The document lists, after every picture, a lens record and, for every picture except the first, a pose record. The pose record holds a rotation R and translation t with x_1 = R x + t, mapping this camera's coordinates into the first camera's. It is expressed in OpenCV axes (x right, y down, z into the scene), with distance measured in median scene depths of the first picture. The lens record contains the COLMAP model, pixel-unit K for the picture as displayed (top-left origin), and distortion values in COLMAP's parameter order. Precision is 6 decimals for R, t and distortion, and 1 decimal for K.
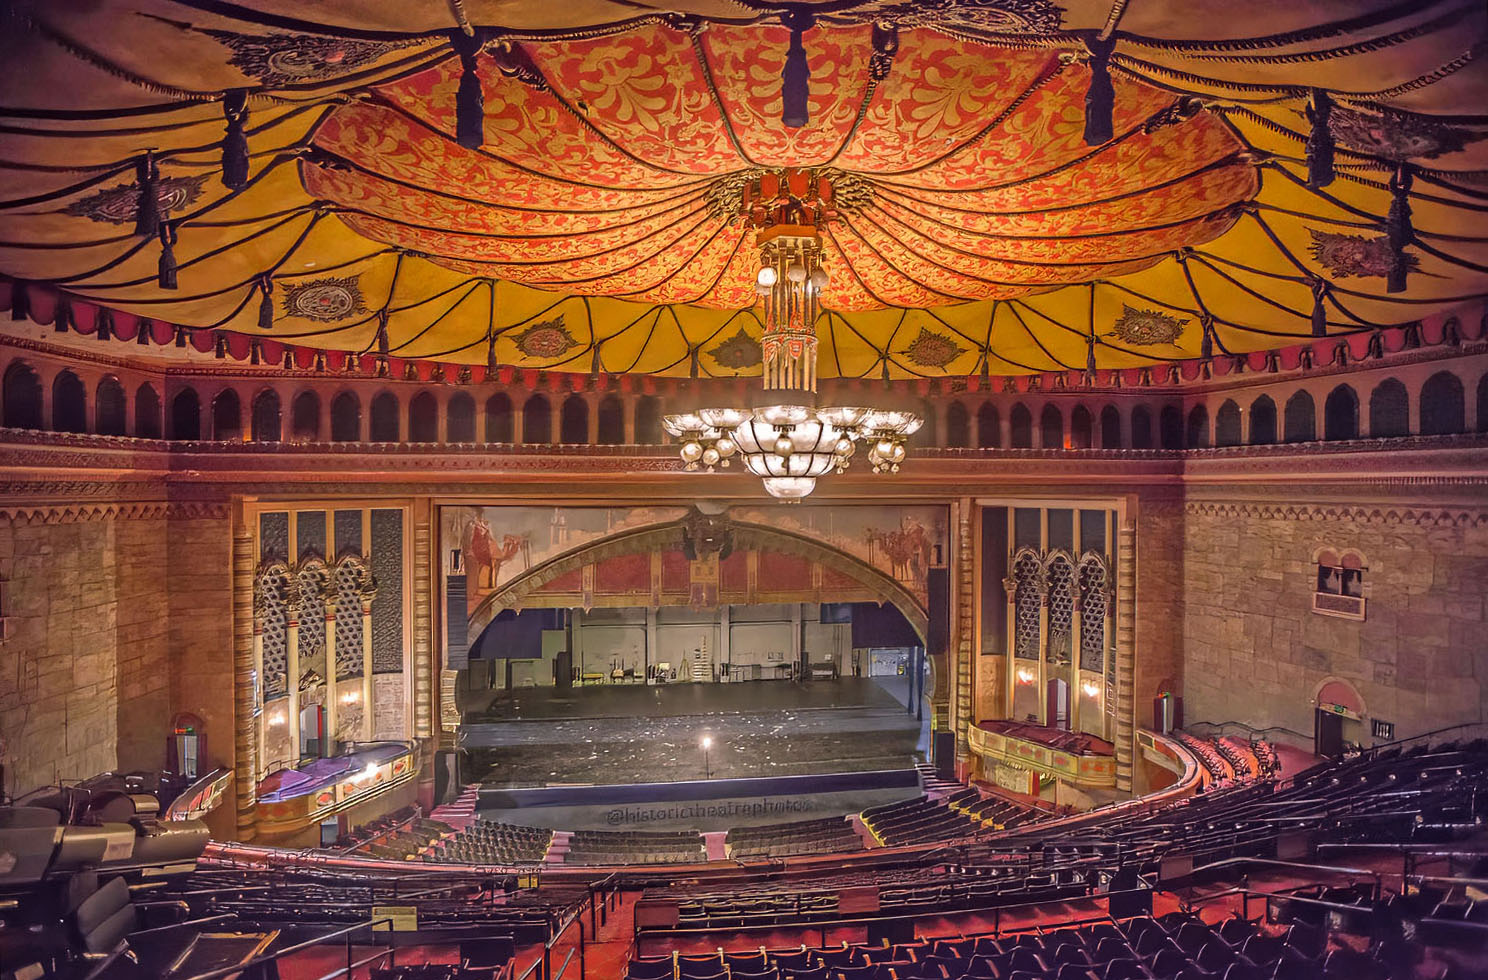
lens RADIAL K [[665.1, 0, 744.1], [0, 665.1, 494.6], [0, 0, 1]] dist [-0.039409, 0.013330]
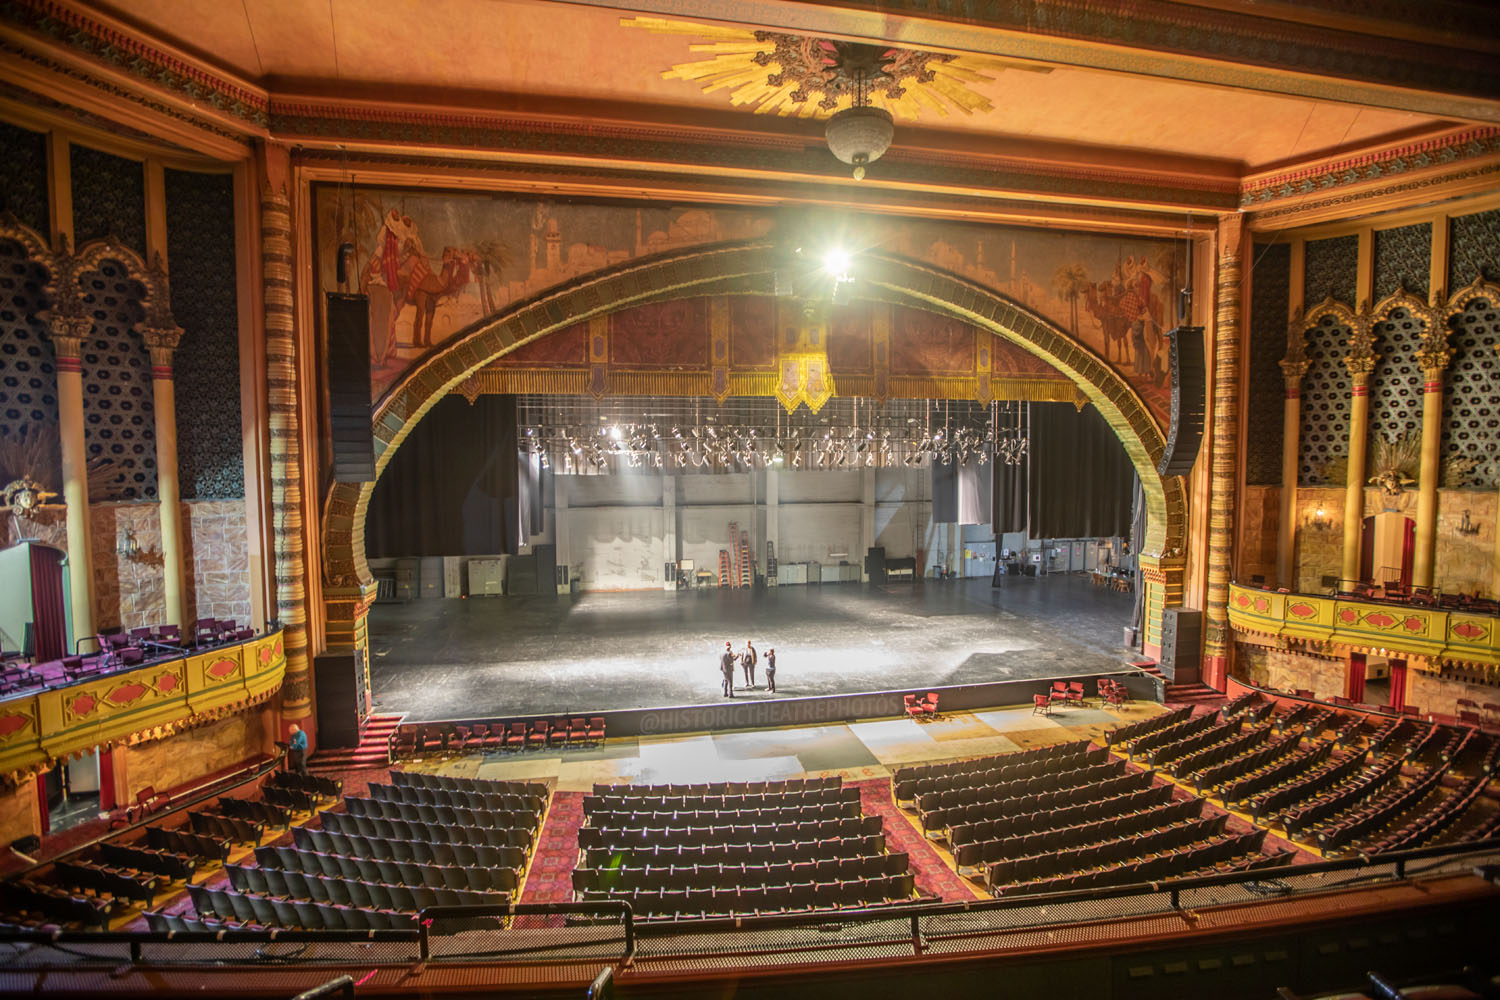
lens RADIAL K [[665.7, 0, 749.9], [0, 665.7, 494.1], [0, 0, 1]] dist [-0.024198, 0.001963]
pose [[0.997791, -0.007097, 0.066052, -0.146207], [0.004269, 0.999072, 0.042854, 0.229529], [-0.066295, -0.042477, 0.996895, 0.427073]]
